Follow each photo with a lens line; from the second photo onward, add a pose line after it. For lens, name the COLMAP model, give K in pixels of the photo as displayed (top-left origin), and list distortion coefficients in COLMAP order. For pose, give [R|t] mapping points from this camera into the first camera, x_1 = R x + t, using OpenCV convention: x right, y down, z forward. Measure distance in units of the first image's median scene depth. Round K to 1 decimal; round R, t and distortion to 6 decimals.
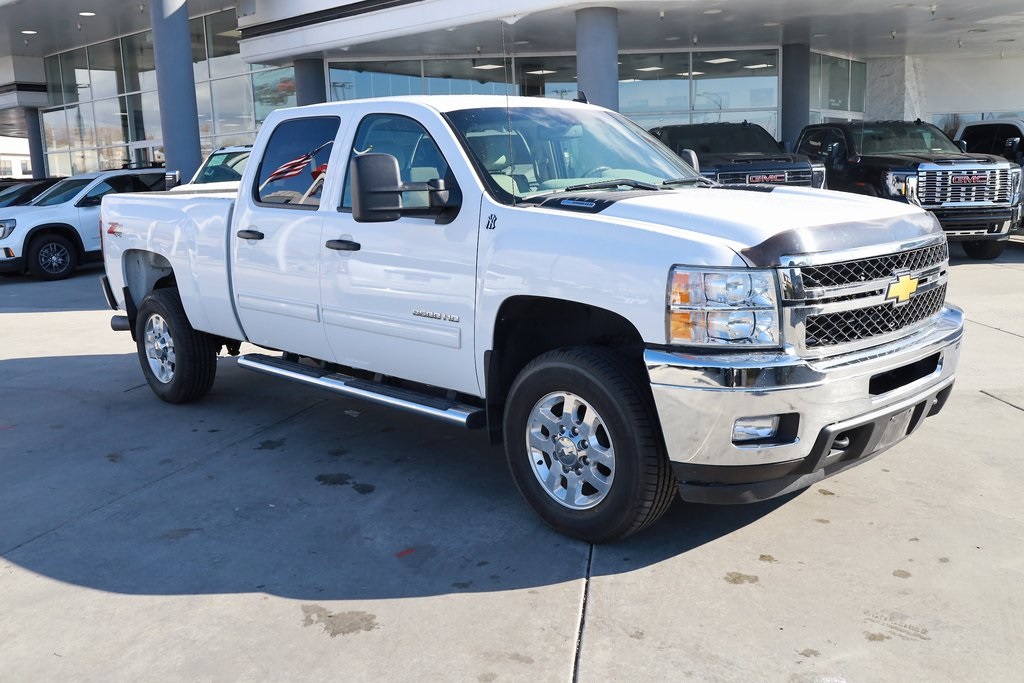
lens RADIAL K [[963.2, 0, 508.9], [0, 963.2, 335.8], [0, 0, 1]] dist [-0.005950, 0.000000]
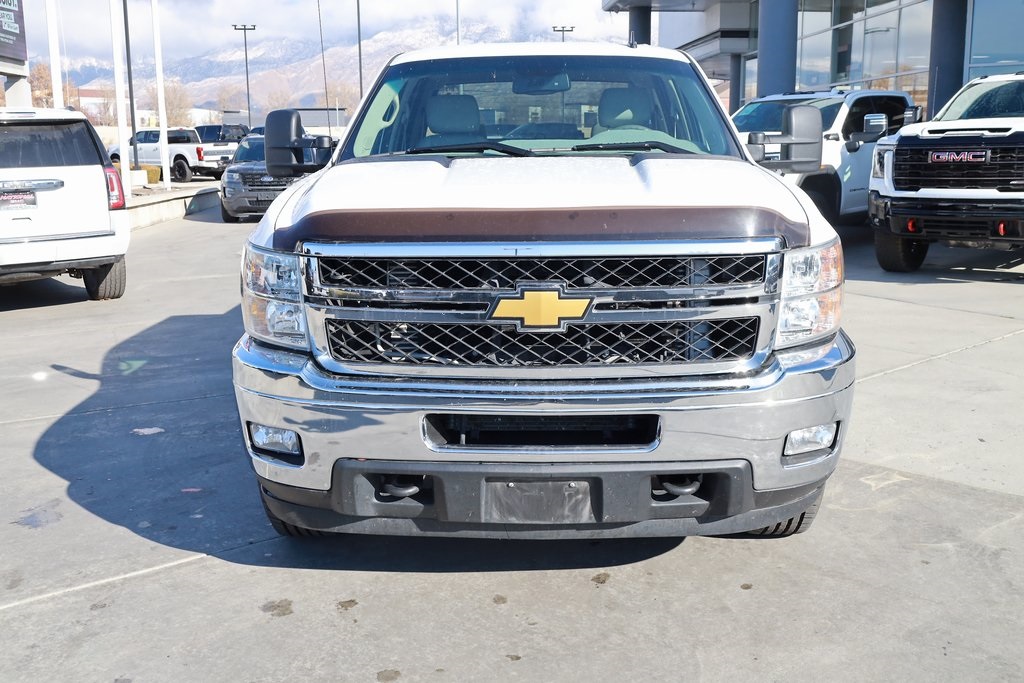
lens RADIAL K [[1013.1, 0, 474.8], [0, 1013.1, 363.1], [0, 0, 1]] dist [0.004900, 0.000000]
pose [[0.689995, 0.177943, -0.701600, 0.700411], [-0.129718, 0.984017, 0.121998, -0.073082], [0.712095, 0.006832, 0.702050, 0.347948]]
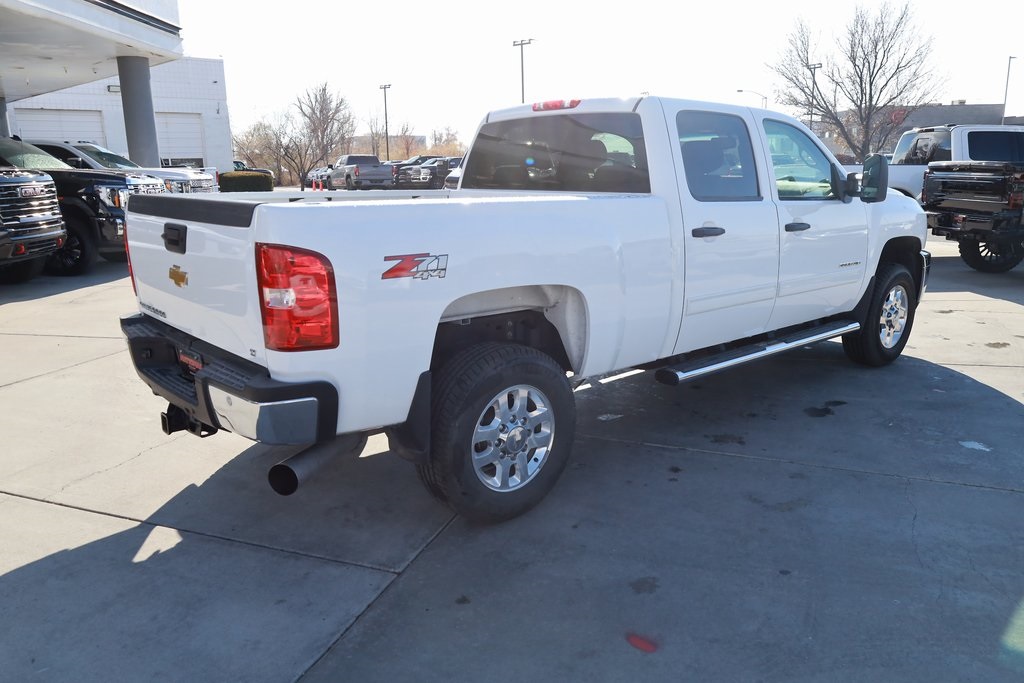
lens RADIAL K [[775.9, 0, 512.1], [0, 775.9, 338.4], [0, 0, 1]] dist [-0.026475, -0.002906]
pose [[0.034554, -0.188736, 0.981420, -1.180936], [0.176093, 0.967792, 0.179916, -0.199265], [-0.983767, 0.166604, 0.066676, 1.321258]]
